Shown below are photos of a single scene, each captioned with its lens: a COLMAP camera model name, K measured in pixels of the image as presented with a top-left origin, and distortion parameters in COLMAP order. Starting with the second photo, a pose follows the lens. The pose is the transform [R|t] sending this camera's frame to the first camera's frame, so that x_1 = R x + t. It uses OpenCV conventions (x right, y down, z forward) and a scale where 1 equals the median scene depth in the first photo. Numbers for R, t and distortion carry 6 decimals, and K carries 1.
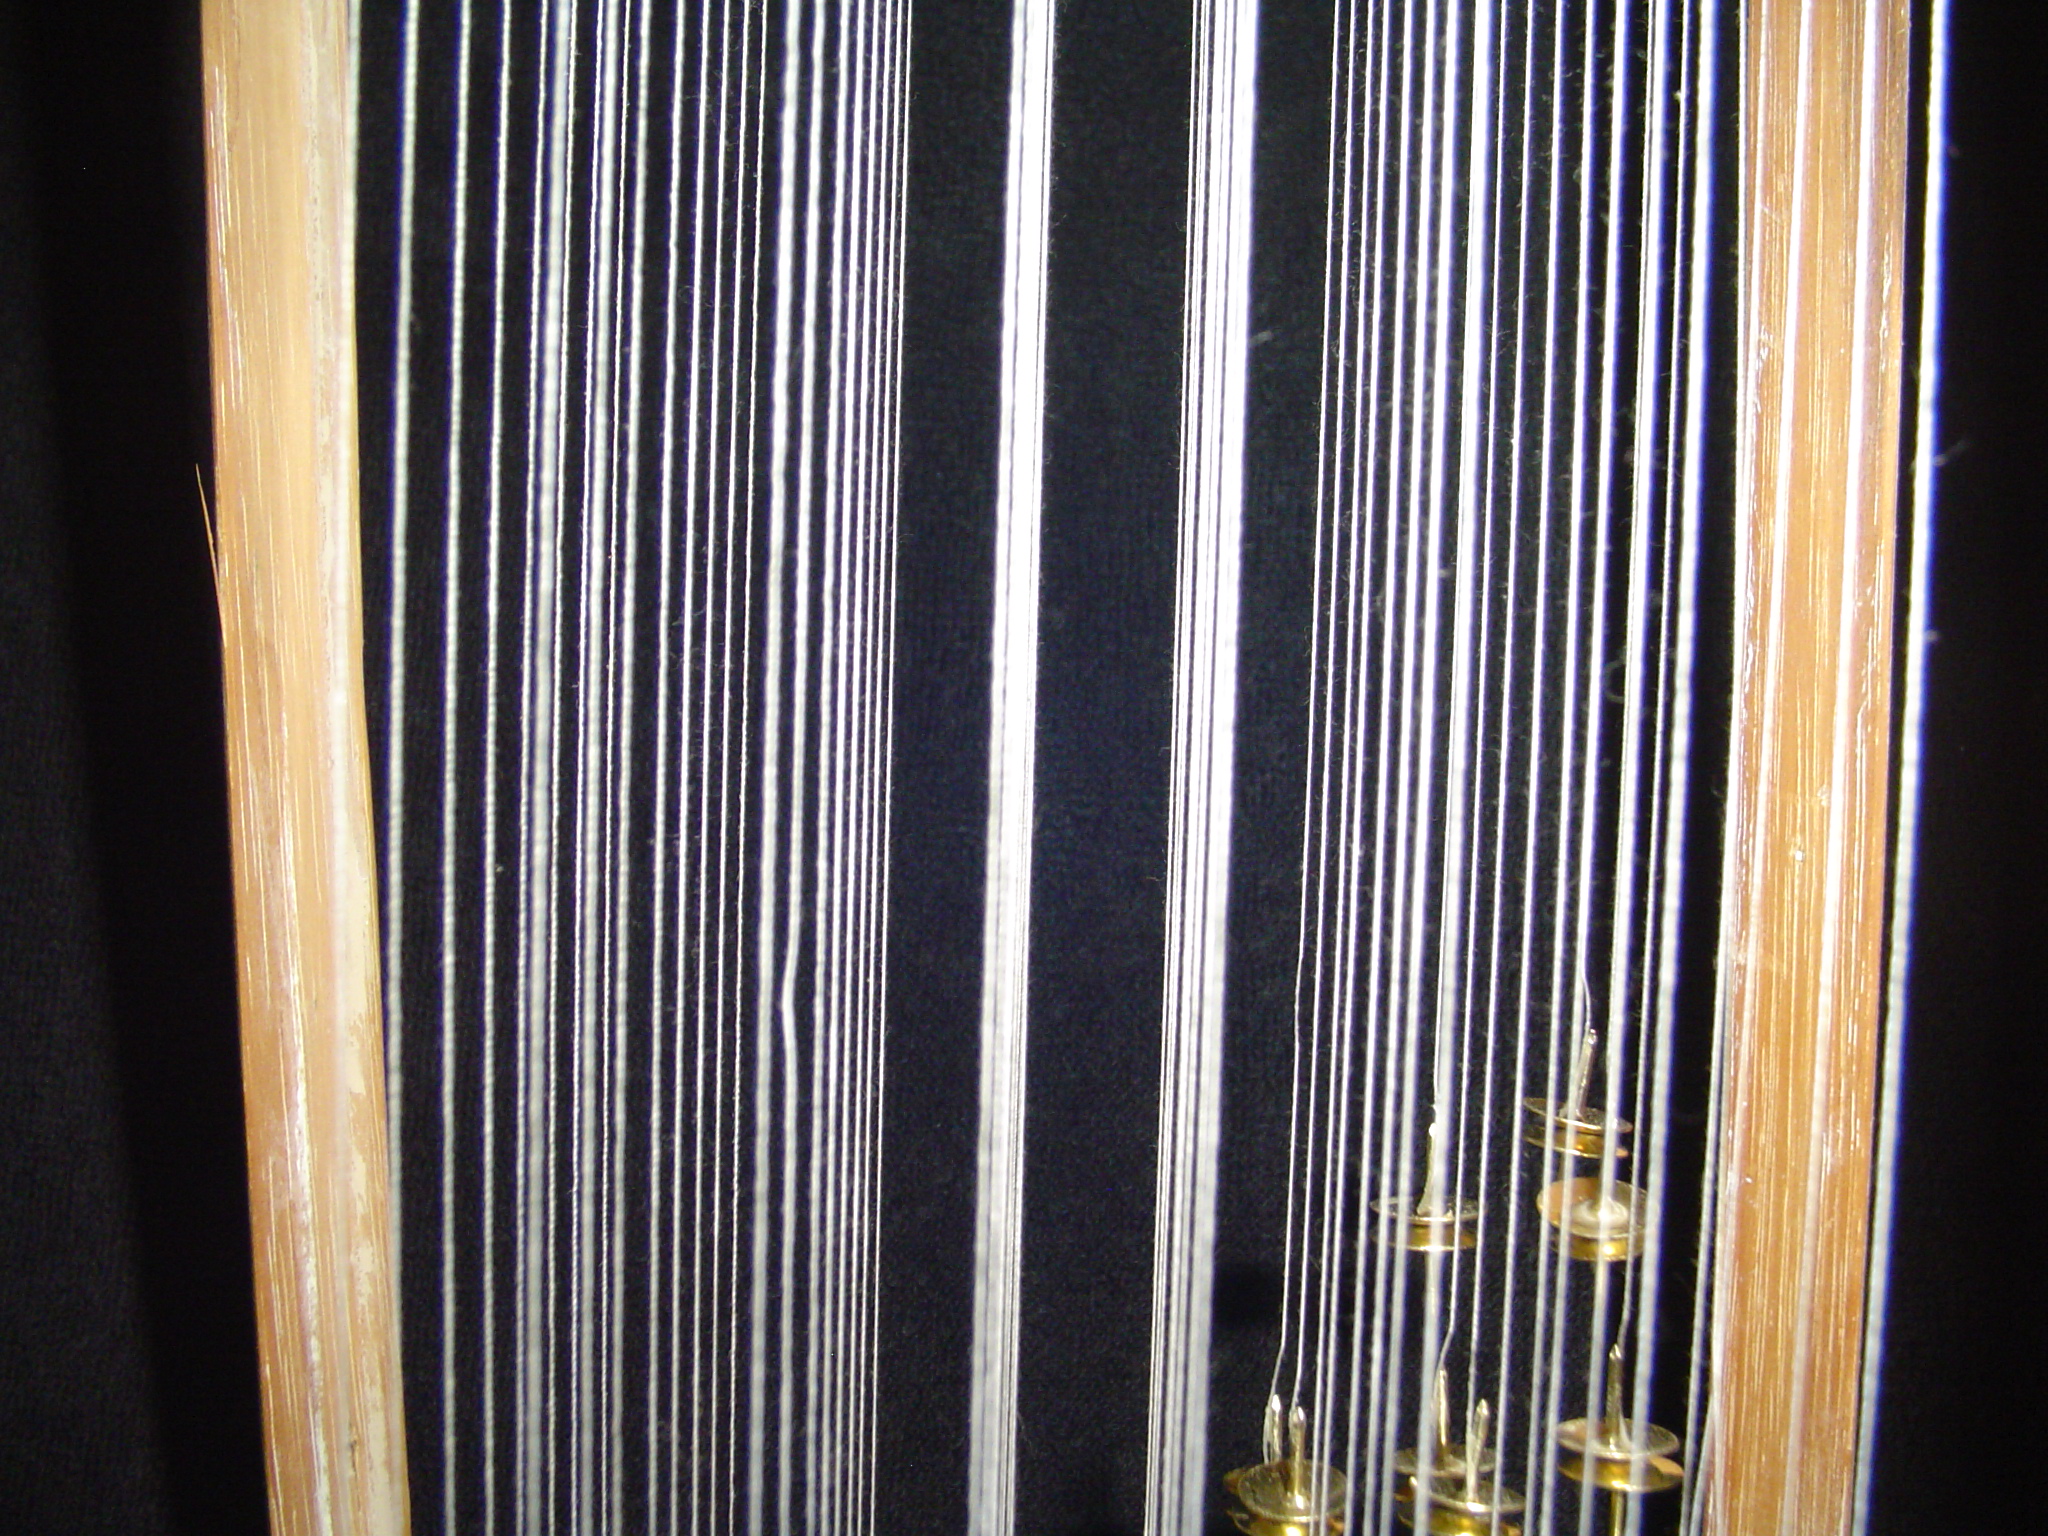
lens RADIAL K [[2530.7, 0, 1024.0], [0, 2530.7, 768.0], [0, 0, 1]] dist [-0.193447, 0.213759]
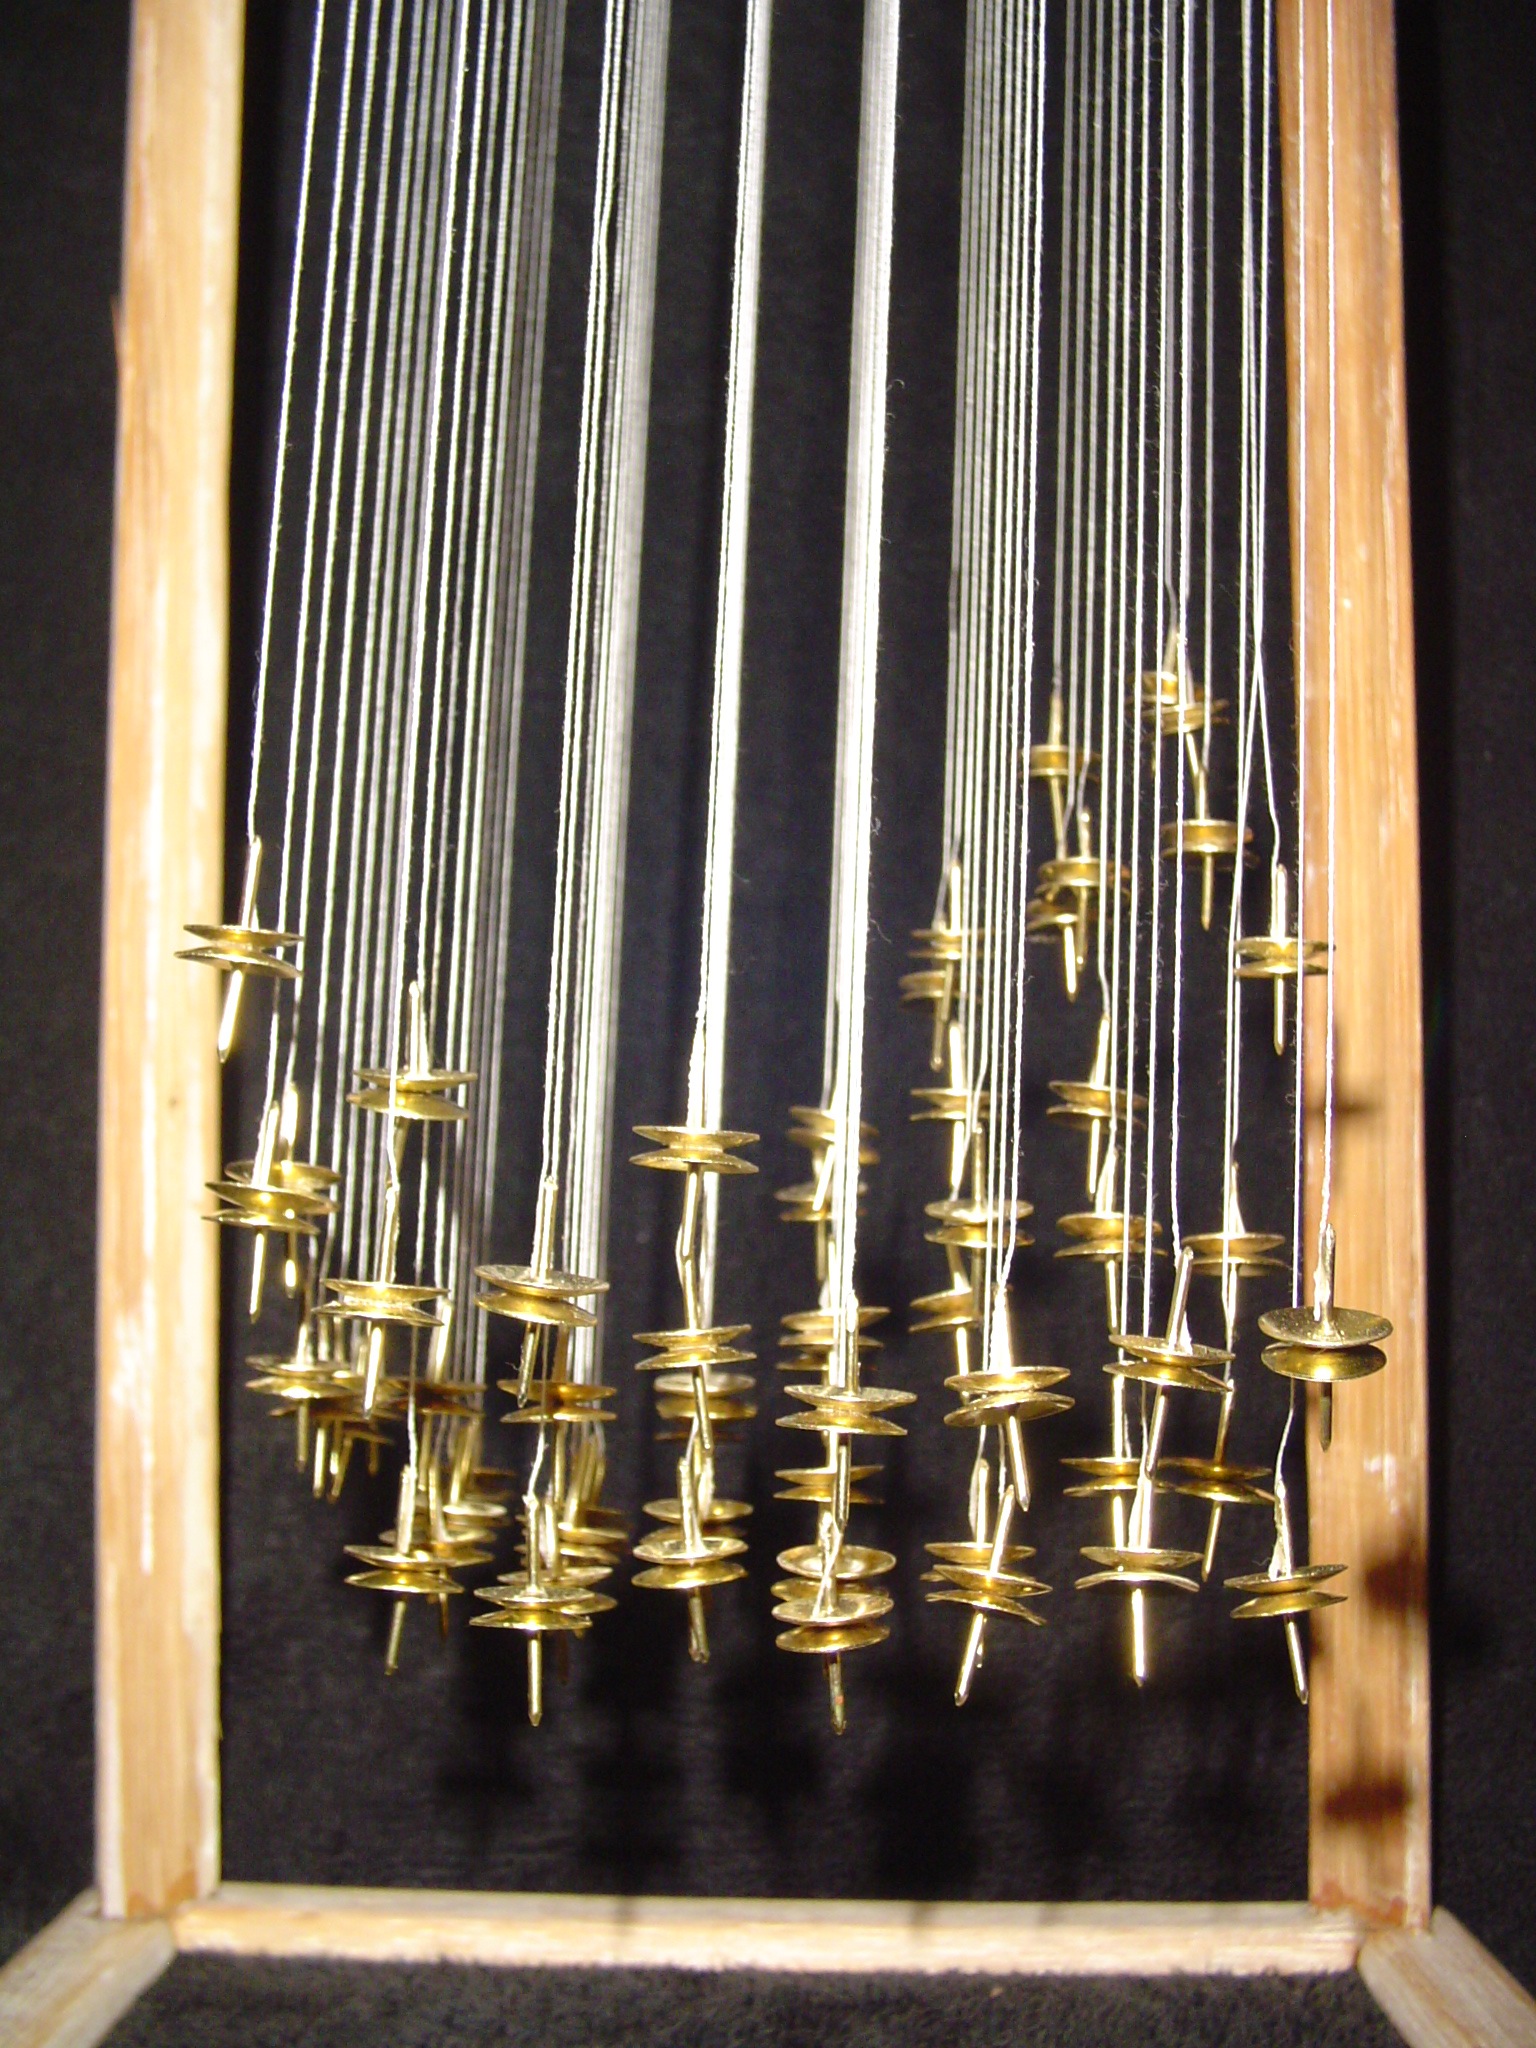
lens RADIAL K [[2530.7, 0, 768.0], [0, 2530.7, 1024.0], [0, 0, 1]] dist [-0.193447, 0.213759]
pose [[0.999648, 0.006646, 0.025701, -0.018000], [-0.001581, 0.981346, -0.192245, 0.487782], [-0.026499, 0.192137, 0.981010, -0.208732]]
